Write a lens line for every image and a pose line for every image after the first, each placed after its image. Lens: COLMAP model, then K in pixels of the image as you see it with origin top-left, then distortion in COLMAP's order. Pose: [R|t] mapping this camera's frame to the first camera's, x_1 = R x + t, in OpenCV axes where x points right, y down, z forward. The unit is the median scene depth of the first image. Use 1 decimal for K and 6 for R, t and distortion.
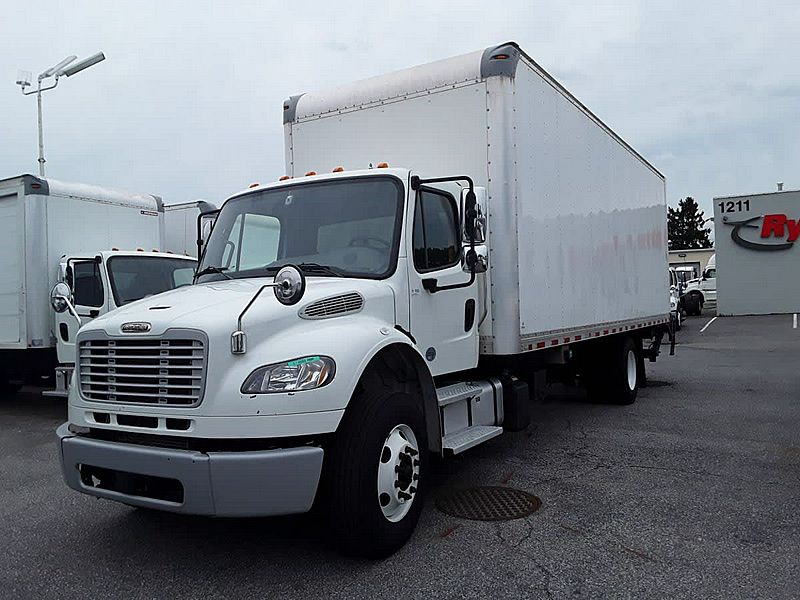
lens RADIAL K [[628.9, 0, 400.0], [0, 628.9, 300.0], [0, 0, 1]] dist [0.088164, 0.000138]
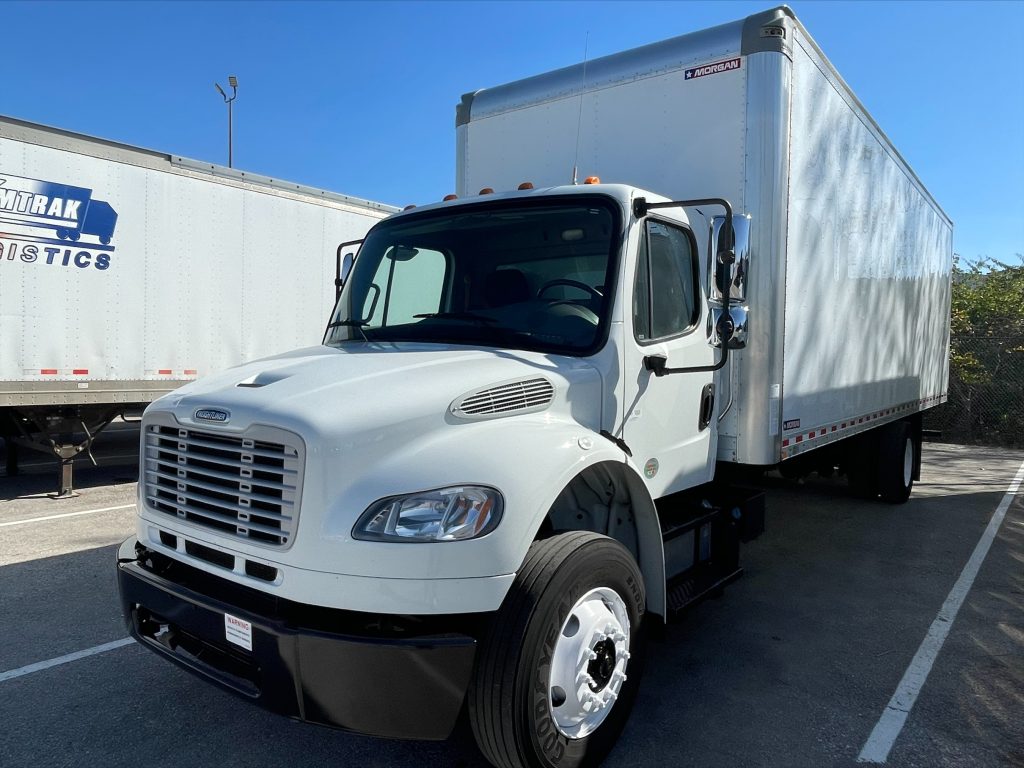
lens RADIAL K [[721.0, 0, 512.0], [0, 721.0, 384.0], [0, 0, 1]] dist [0.004111, -0.000160]
pose [[0.992631, 0.052026, -0.109444, -0.018988], [-0.046676, 0.997613, 0.050890, -0.035923], [0.111830, -0.045406, 0.992689, 0.244411]]
